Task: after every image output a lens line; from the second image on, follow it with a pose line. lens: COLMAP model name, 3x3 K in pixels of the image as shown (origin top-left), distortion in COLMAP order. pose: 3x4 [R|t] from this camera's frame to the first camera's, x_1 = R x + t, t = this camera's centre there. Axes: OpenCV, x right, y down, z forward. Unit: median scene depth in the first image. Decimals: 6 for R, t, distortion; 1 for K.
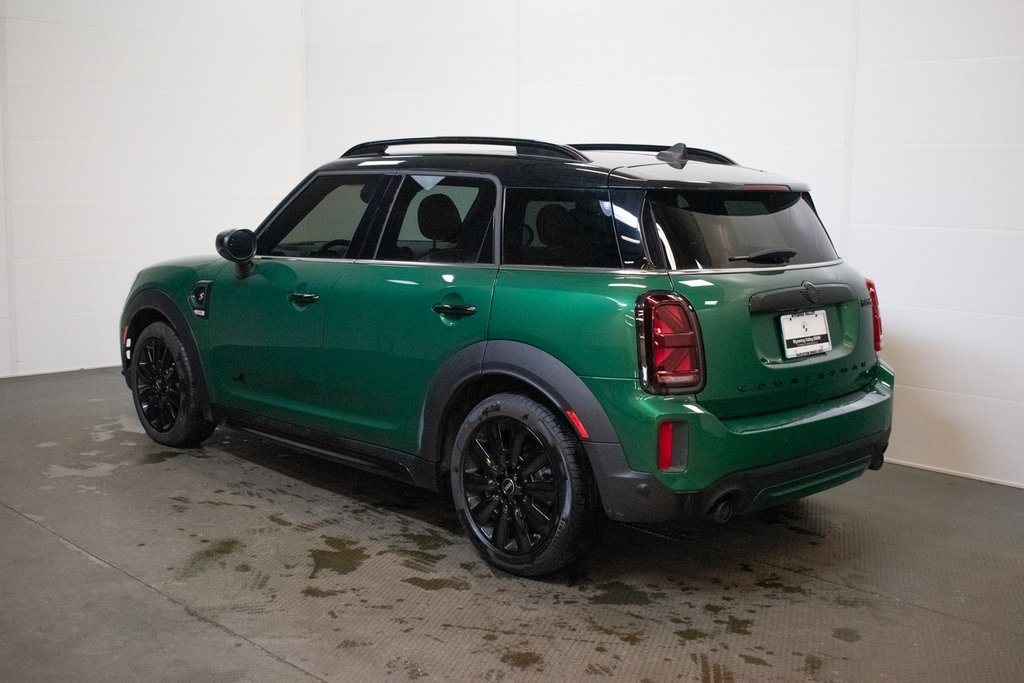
lens RADIAL K [[1128.0, 0, 521.3], [0, 1128.0, 345.2], [0, 0, 1]] dist [-0.017107, 0.000000]
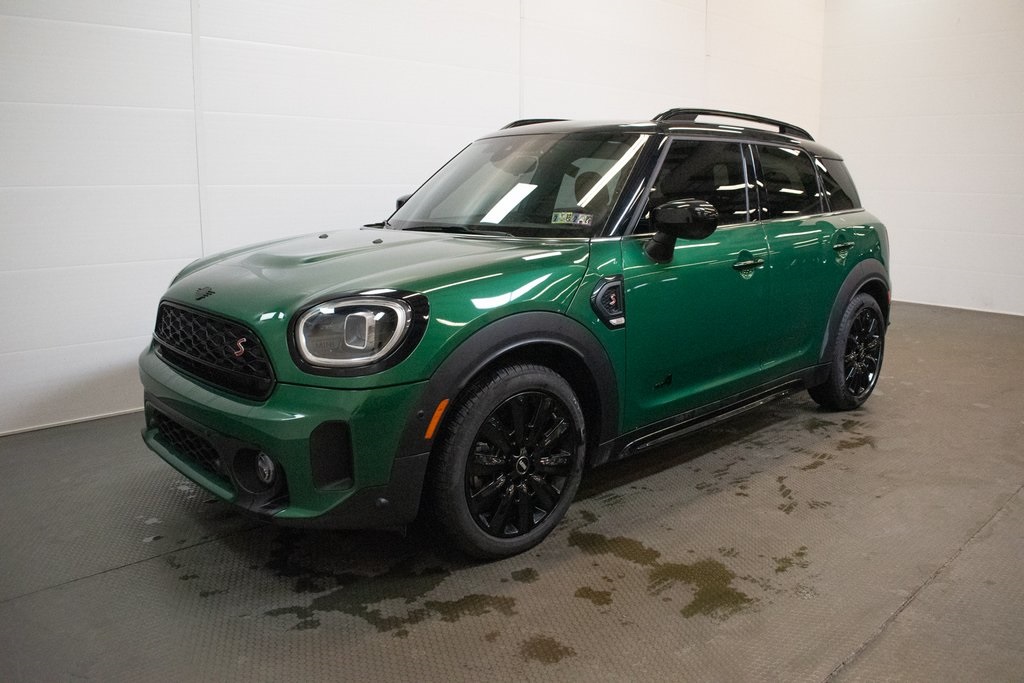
lens RADIAL K [[794.8, 0, 505.6], [0, 794.8, 344.4], [0, 0, 1]] dist [-0.099091, 0.016557]
pose [[0.034983, -0.211702, 0.976708, -1.042810], [0.140920, 0.968587, 0.204895, -0.166683], [-0.989403, 0.130469, 0.063717, 1.386083]]
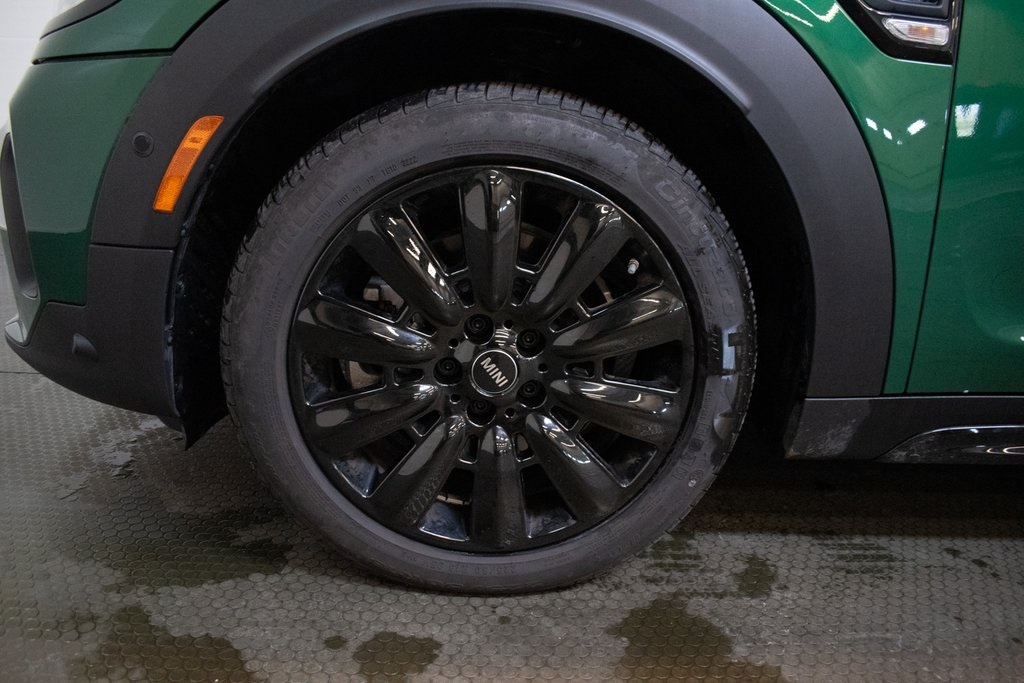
lens RADIAL K [[794.8, 0, 516.0], [0, 794.8, 340.6], [0, 0, 1]] dist [-0.099091, 0.016557]
pose [[0.657172, -0.190650, 0.729231, -0.568668], [0.059093, 0.977536, 0.202313, 0.017621], [-0.751421, -0.089862, 0.653675, 1.259231]]
